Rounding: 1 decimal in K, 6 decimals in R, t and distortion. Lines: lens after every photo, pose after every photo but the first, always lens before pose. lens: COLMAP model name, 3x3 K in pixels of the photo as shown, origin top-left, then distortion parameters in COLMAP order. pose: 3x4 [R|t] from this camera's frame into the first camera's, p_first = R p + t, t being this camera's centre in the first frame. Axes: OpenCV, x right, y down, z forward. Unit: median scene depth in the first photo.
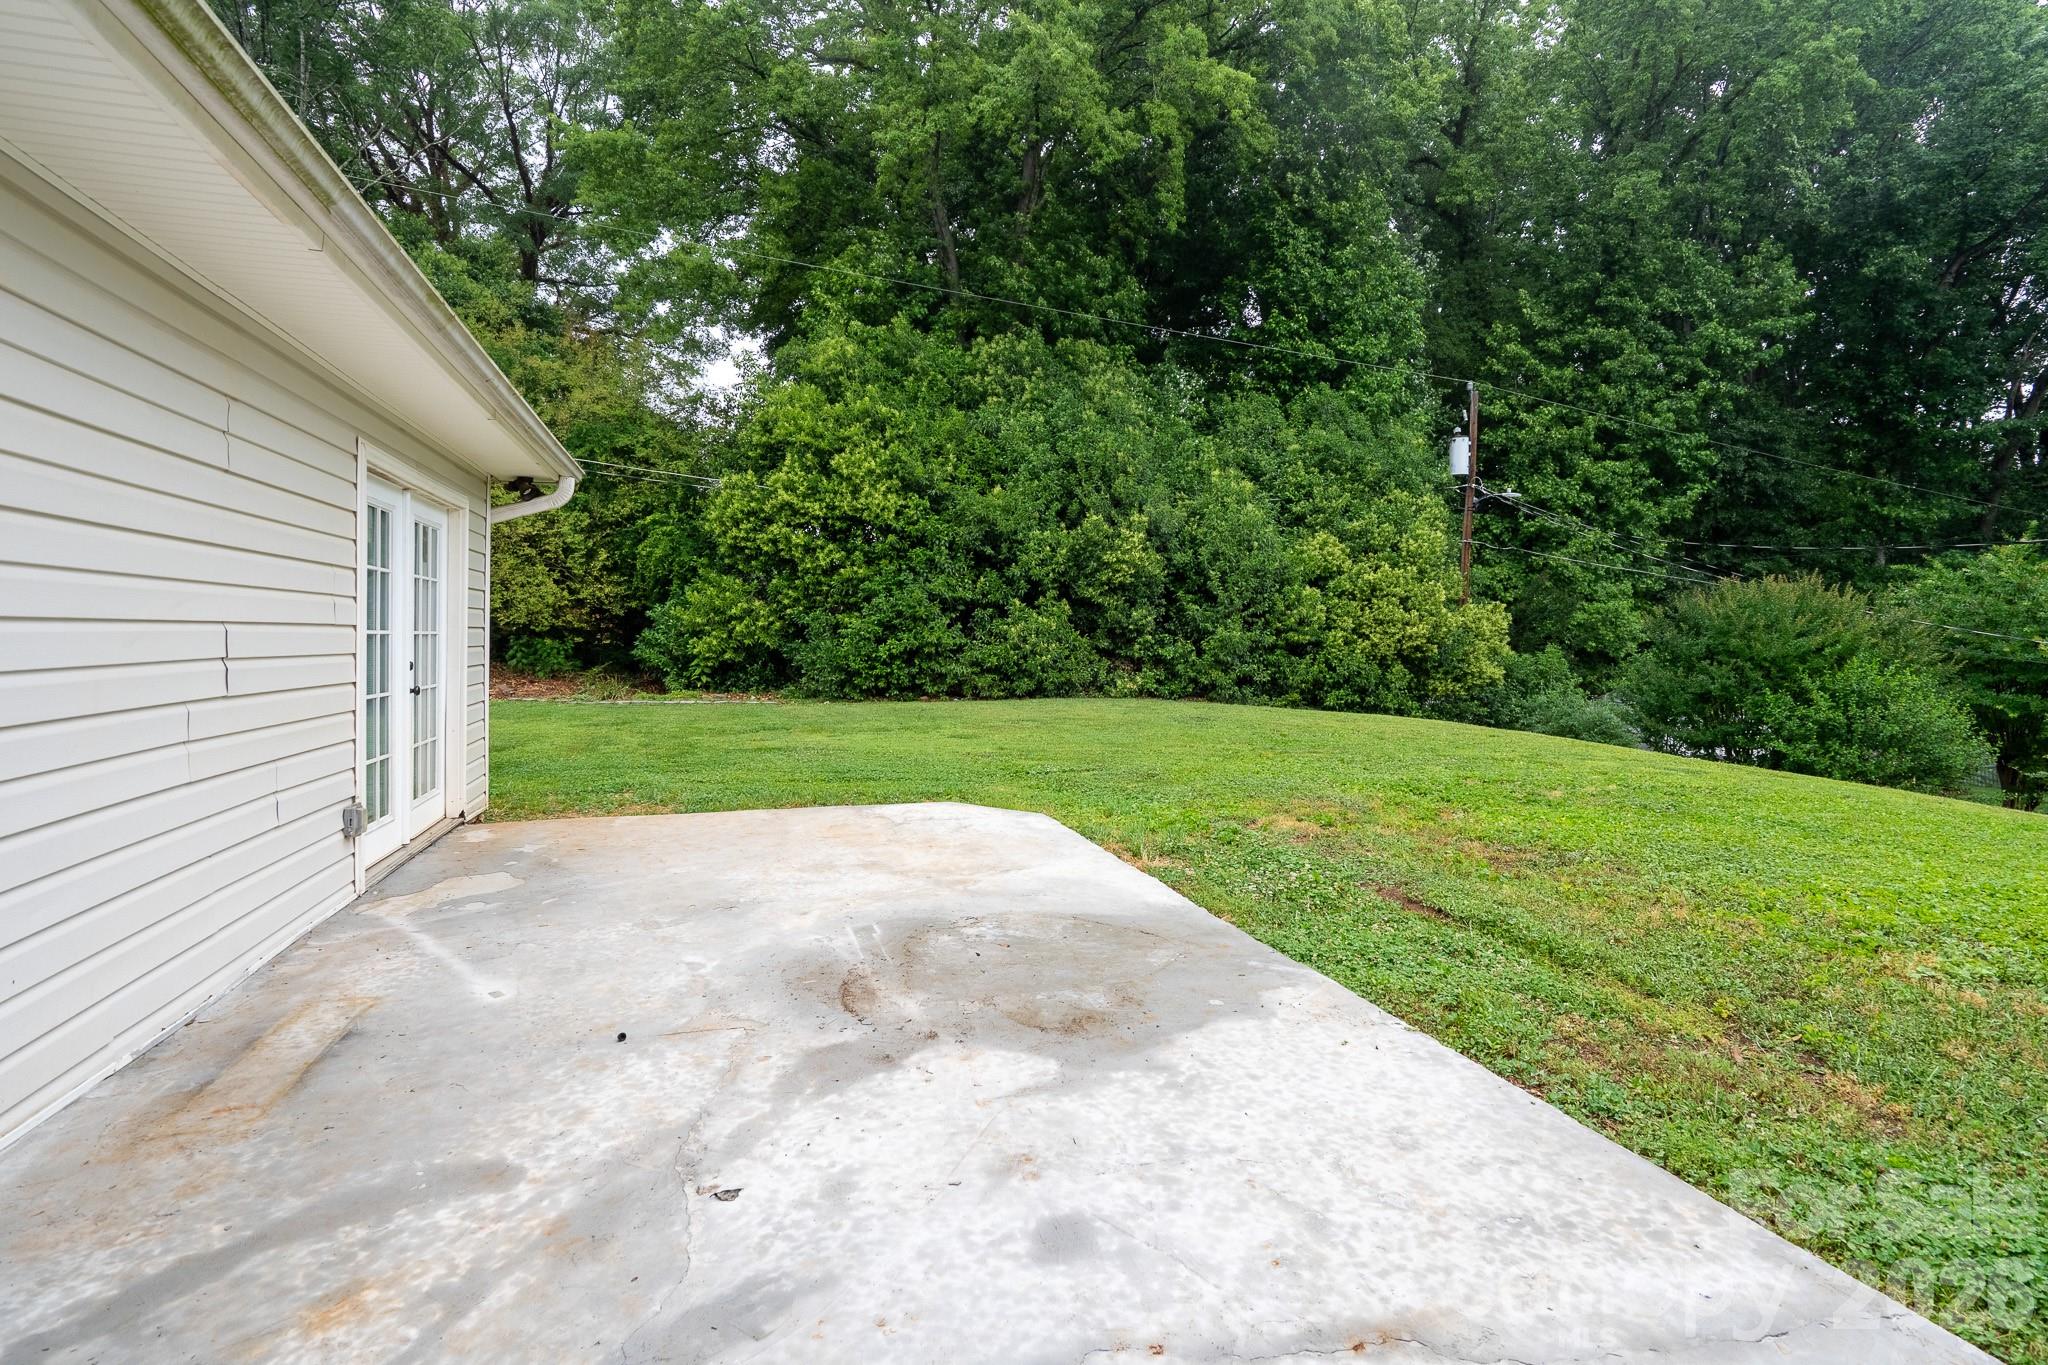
lens RADIAL K [[947.1, 0, 992.5], [0, 947.1, 682.4], [0, 0, 1]] dist [-0.001527, 0.000730]
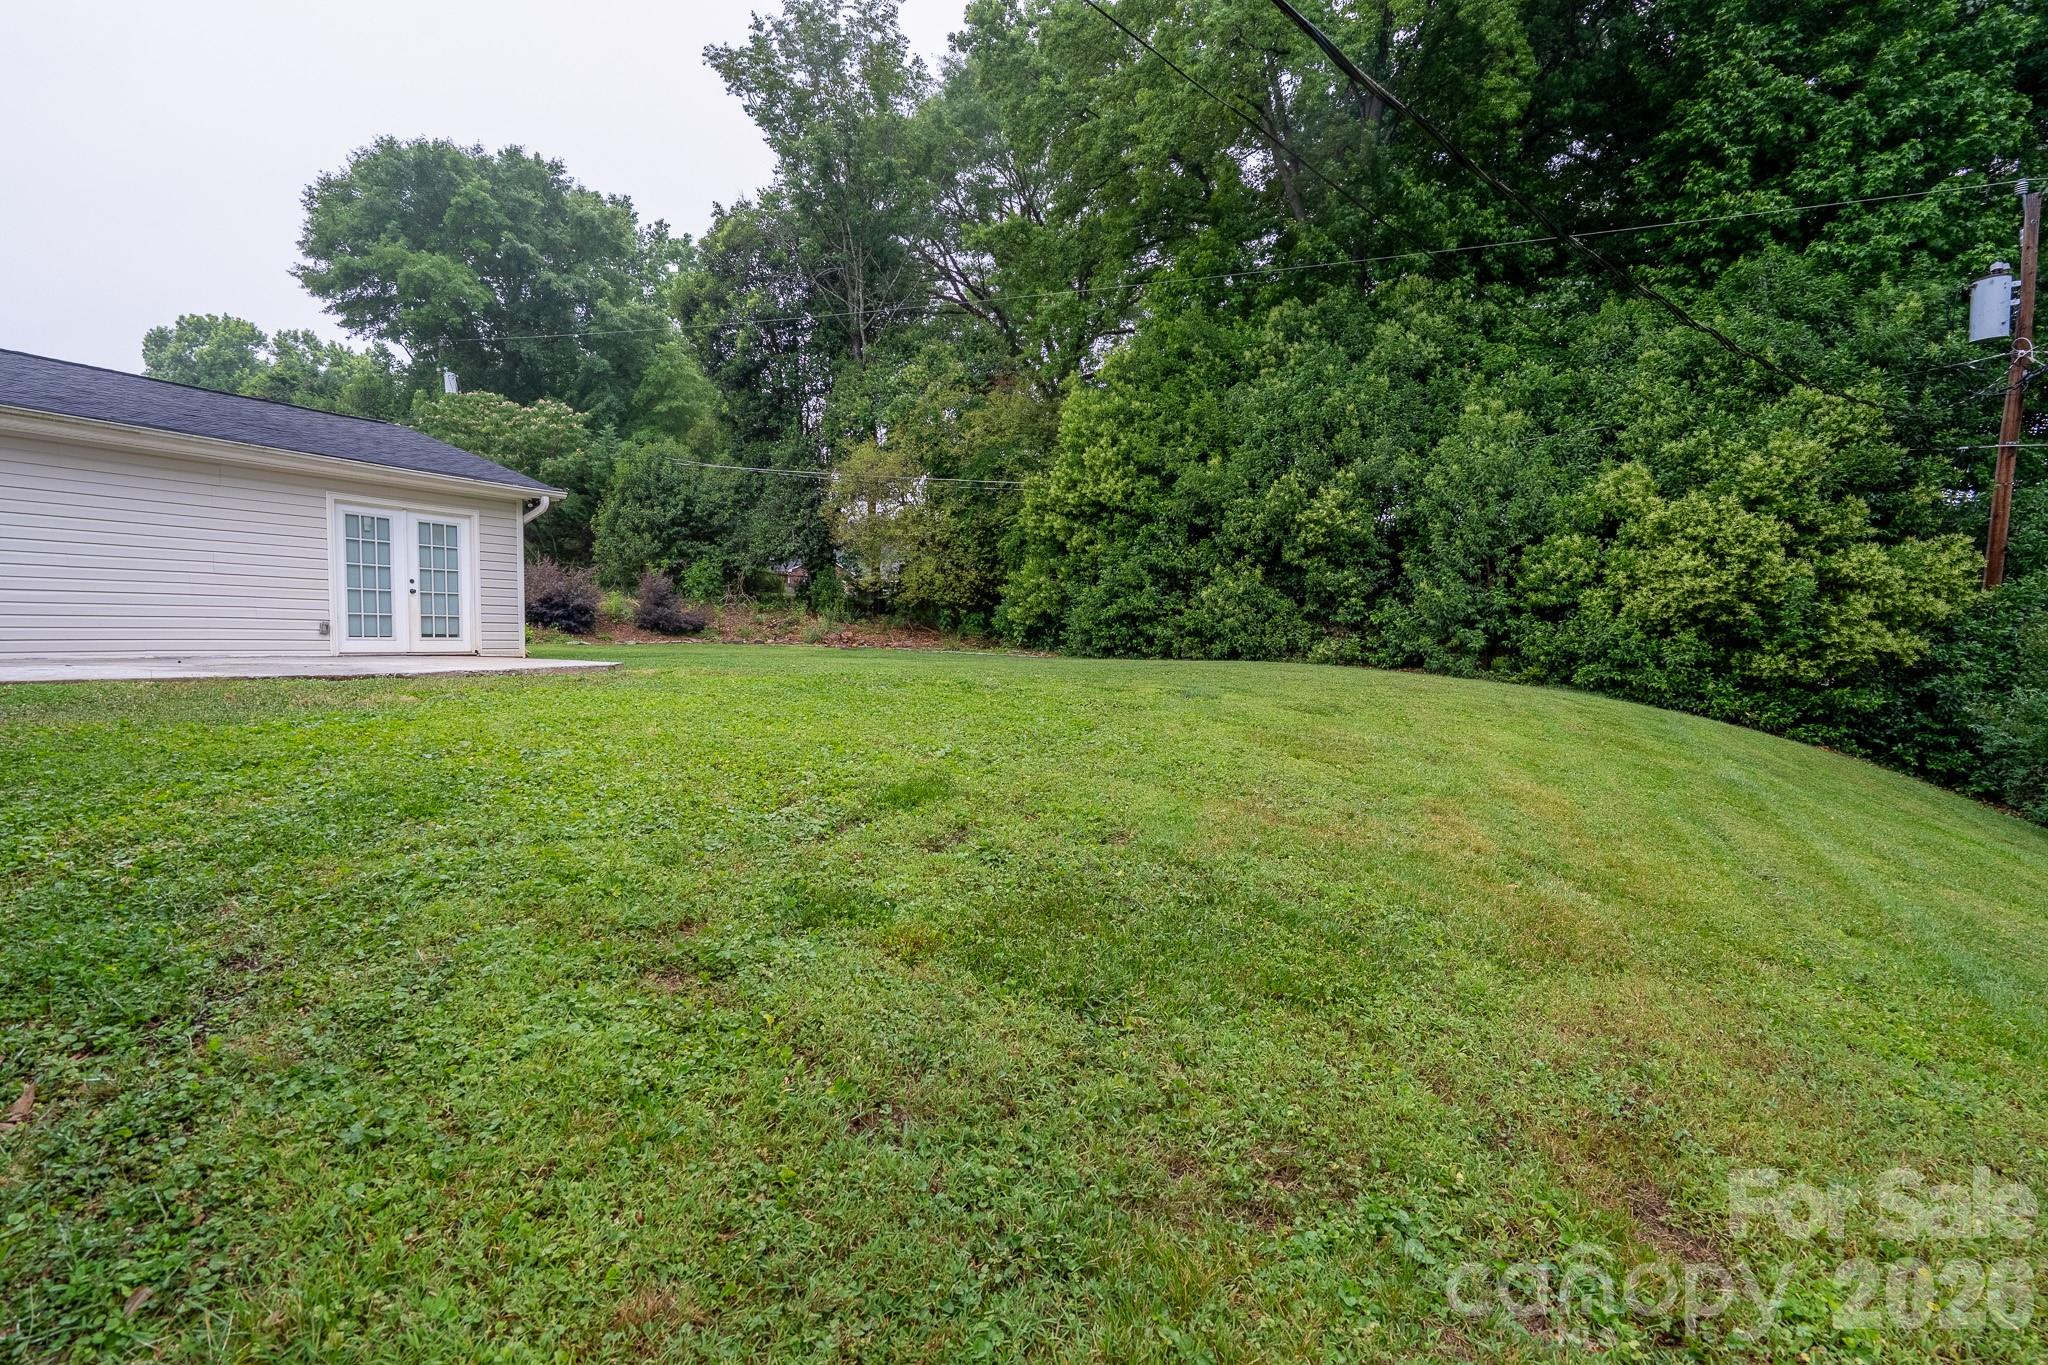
lens RADIAL K [[946.9, 0, 1022.7], [0, 946.9, 733.4], [0, 0, 1]] dist [0.000062, -0.000052]
pose [[0.672507, 0.081801, -0.735556, 0.666259], [-0.049822, 0.996622, 0.065283, 0.039694], [0.738412, -0.007256, 0.674311, 0.127666]]
